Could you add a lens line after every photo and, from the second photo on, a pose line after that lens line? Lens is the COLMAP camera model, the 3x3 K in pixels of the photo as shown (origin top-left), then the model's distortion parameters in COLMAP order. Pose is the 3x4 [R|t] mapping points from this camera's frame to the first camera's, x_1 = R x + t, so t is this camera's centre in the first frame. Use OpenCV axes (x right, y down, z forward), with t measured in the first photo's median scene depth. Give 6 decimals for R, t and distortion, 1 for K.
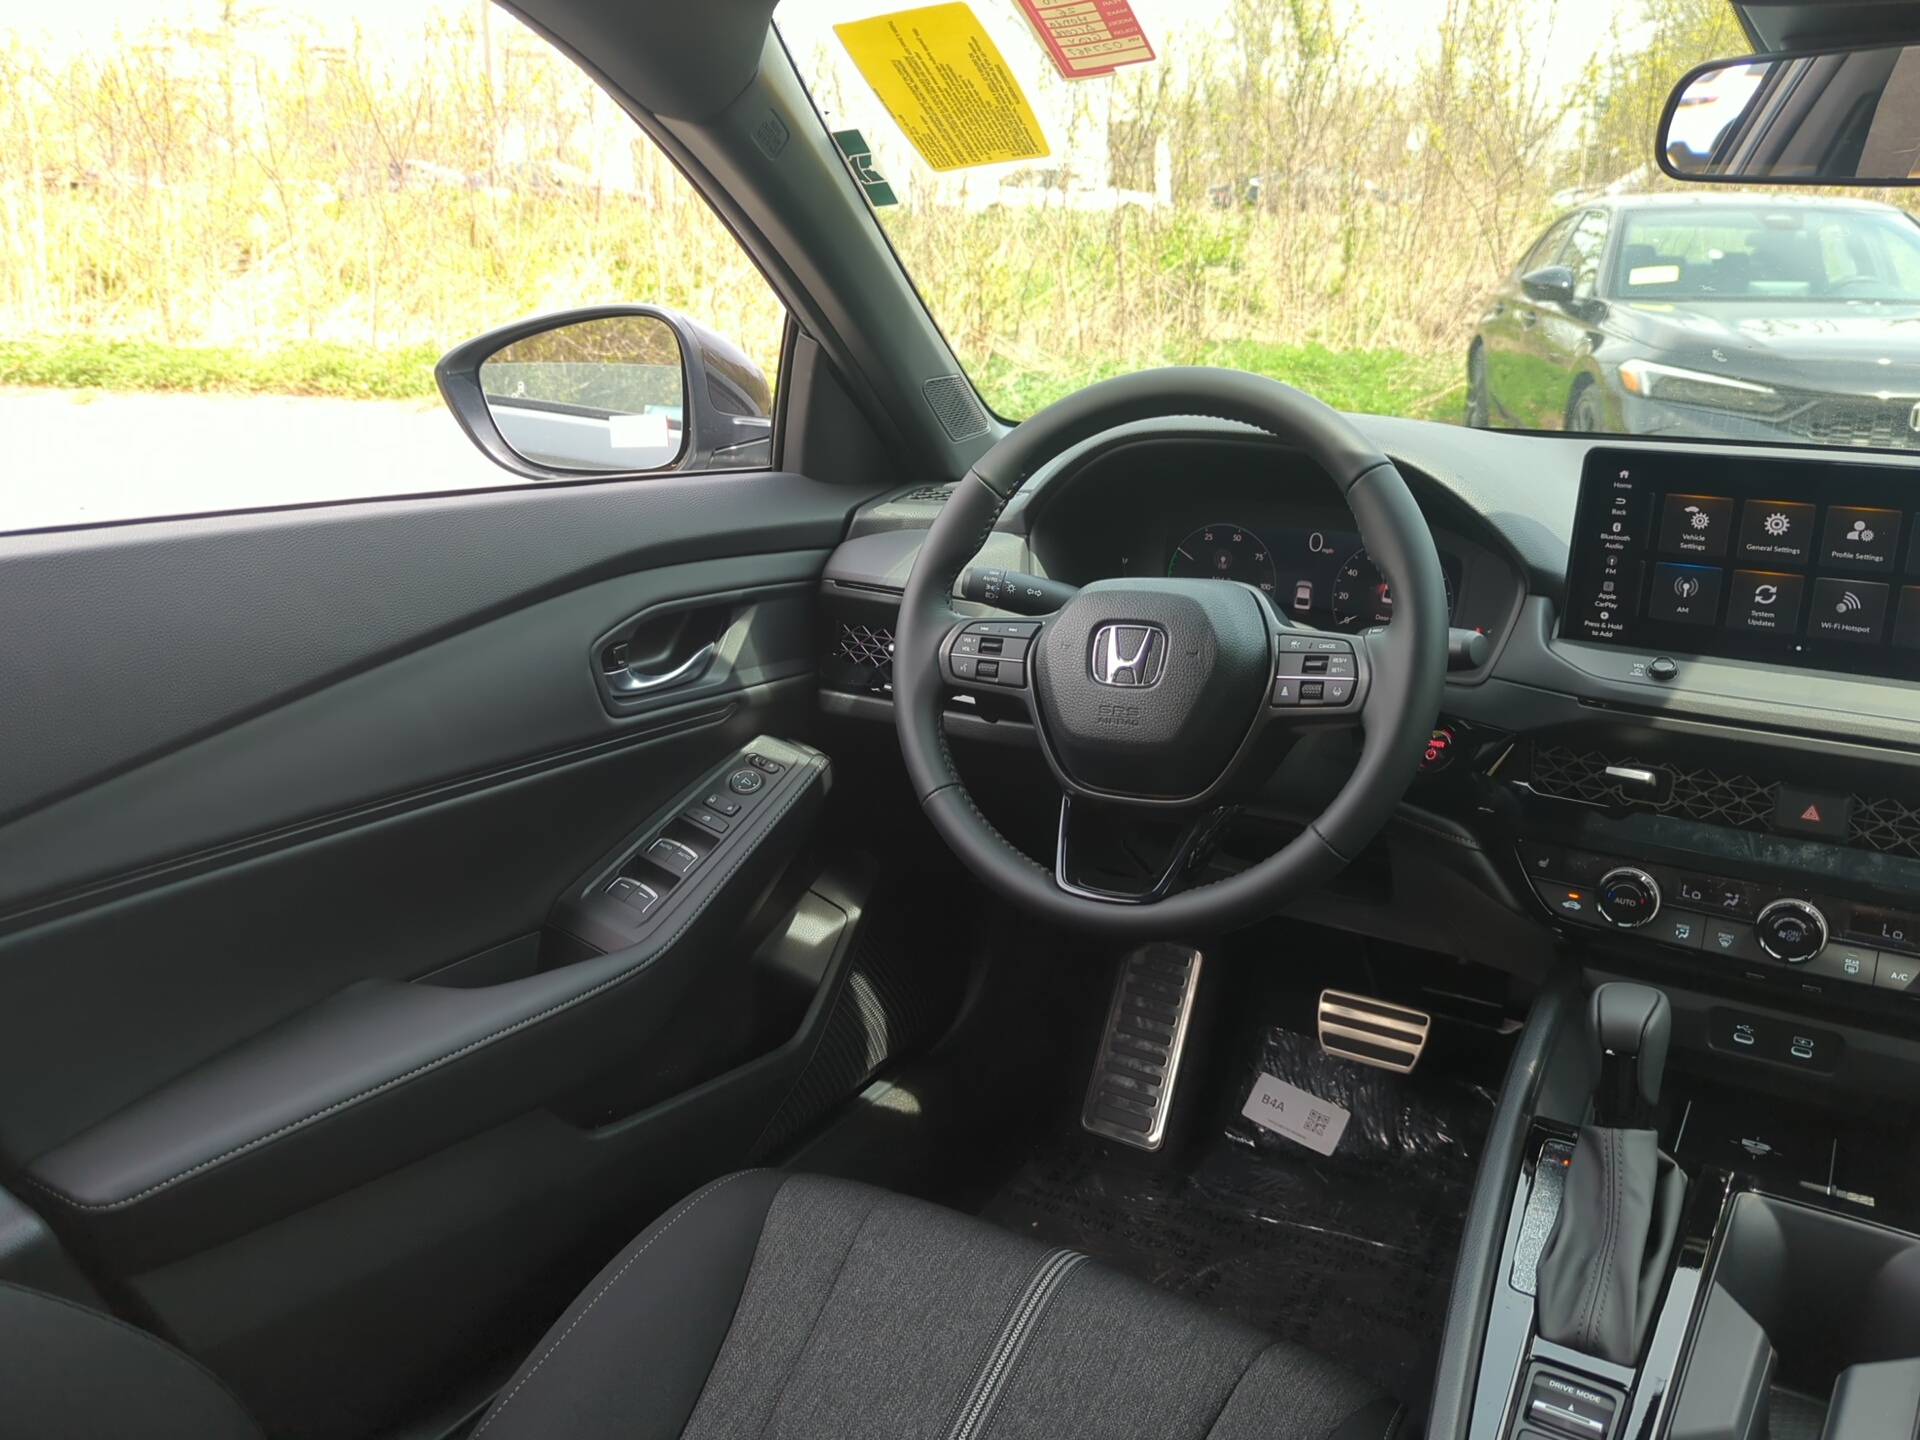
lens RADIAL K [[1567.5, 0, 969.7], [0, 1567.5, 691.2], [0, 0, 1]] dist [0.062389, -0.059229]
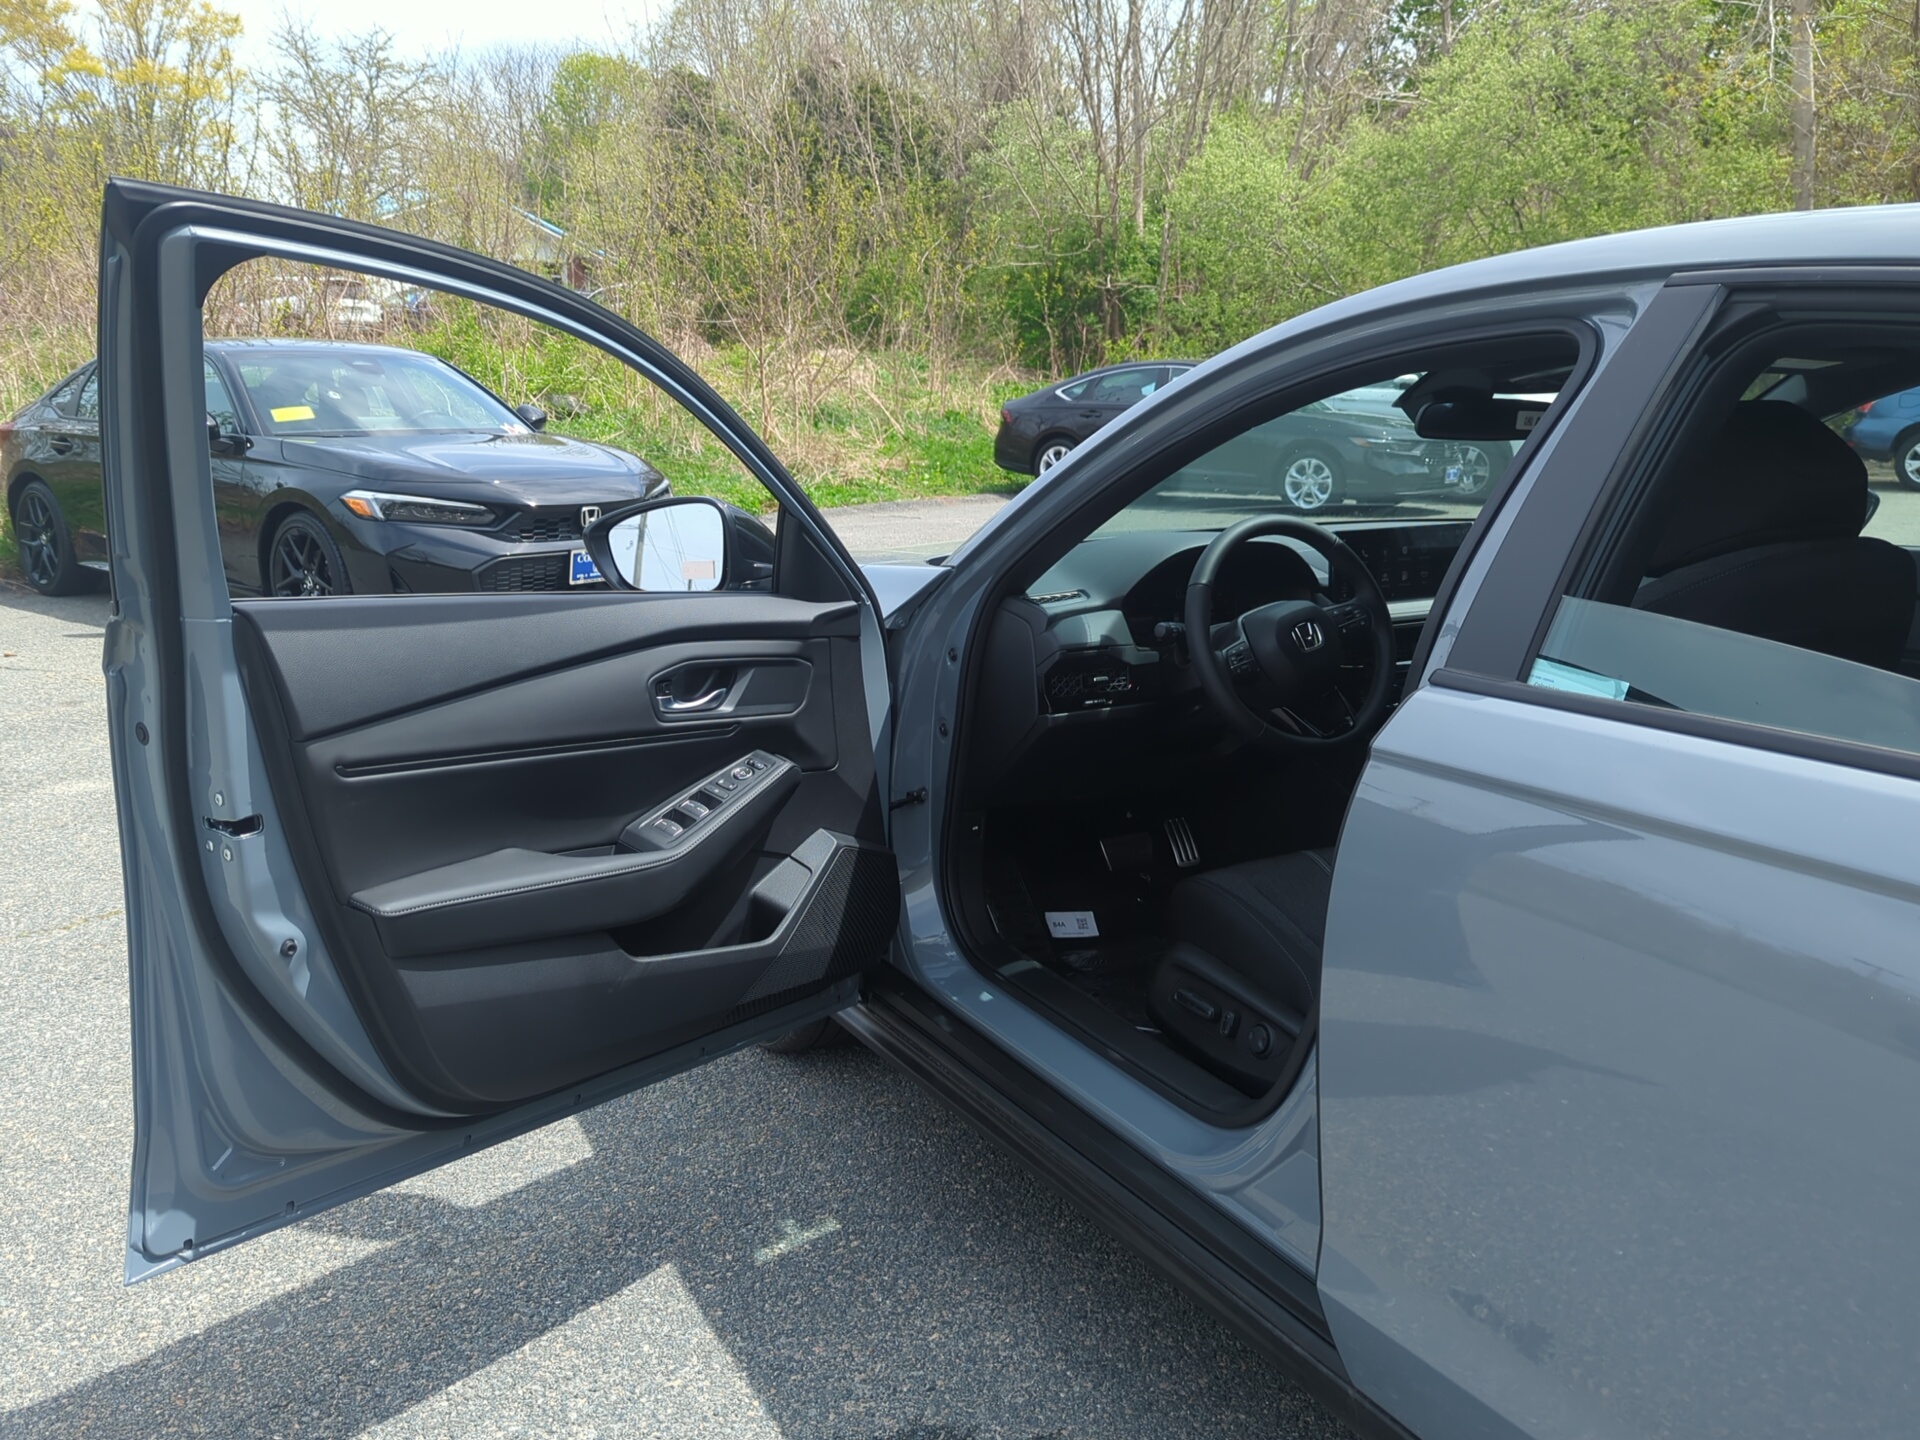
lens RADIAL K [[1567.5, 0, 959.3], [0, 1567.5, 745.4], [0, 0, 1]] dist [0.062389, -0.059229]
pose [[0.504441, -0.213238, 0.836701, -1.852107], [0.239663, 0.965527, 0.101578, -0.198305], [-0.829518, 0.149286, 0.538157, 0.166307]]
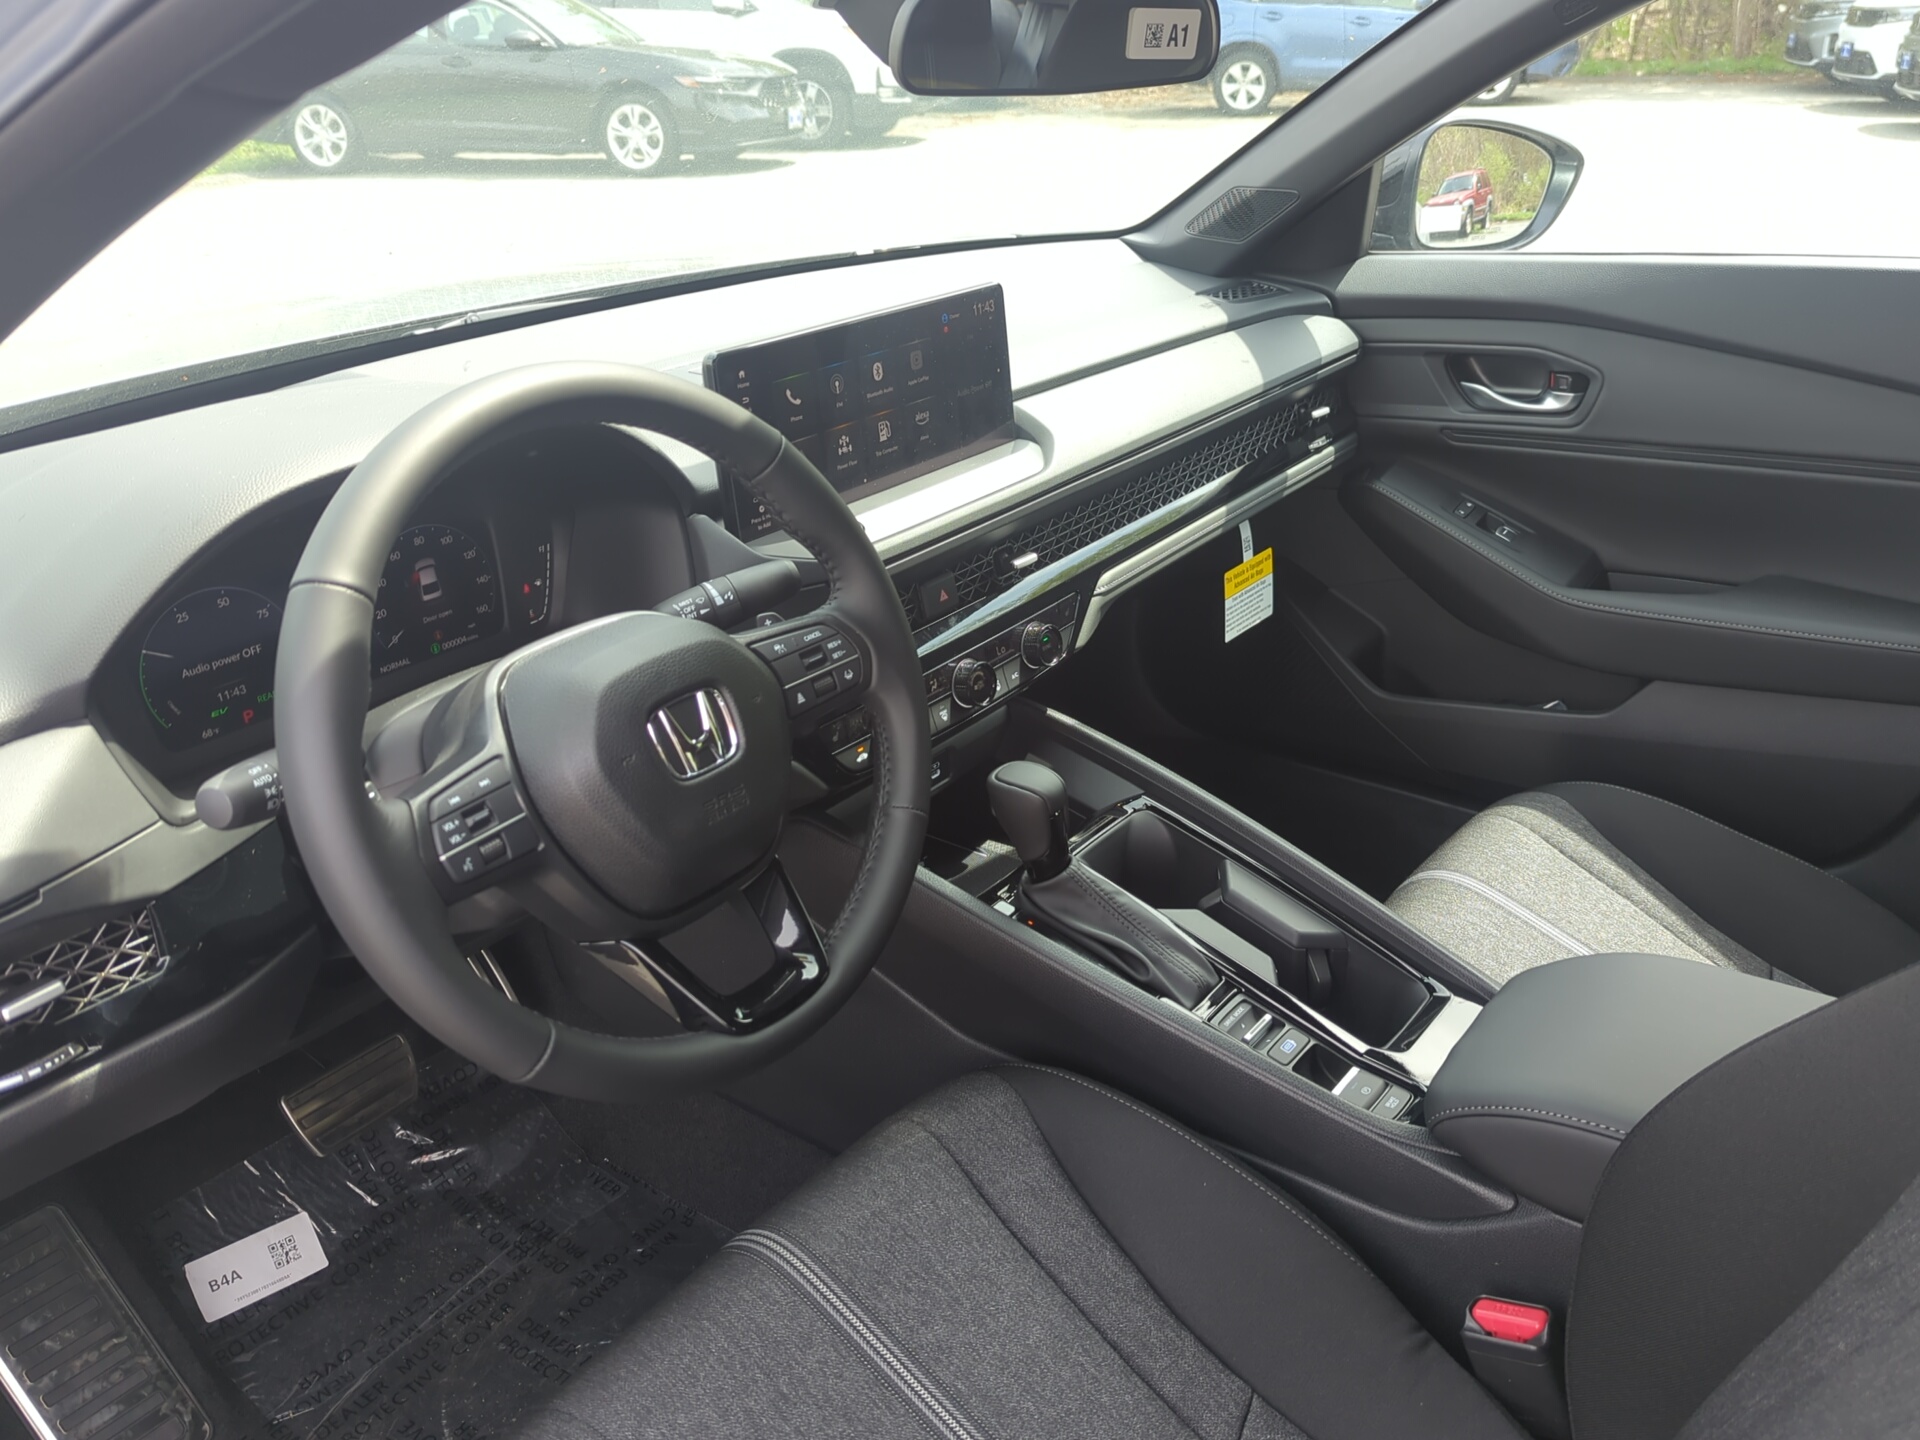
lens RADIAL K [[1567.5, 0, 963.9], [0, 1567.5, 696.6], [0, 0, 1]] dist [0.062389, -0.059229]
pose [[0.117530, -0.420069, 0.899850, -0.510516], [0.298081, 0.879269, 0.371529, -0.253744], [-0.947277, 0.224563, 0.228555, 0.585451]]
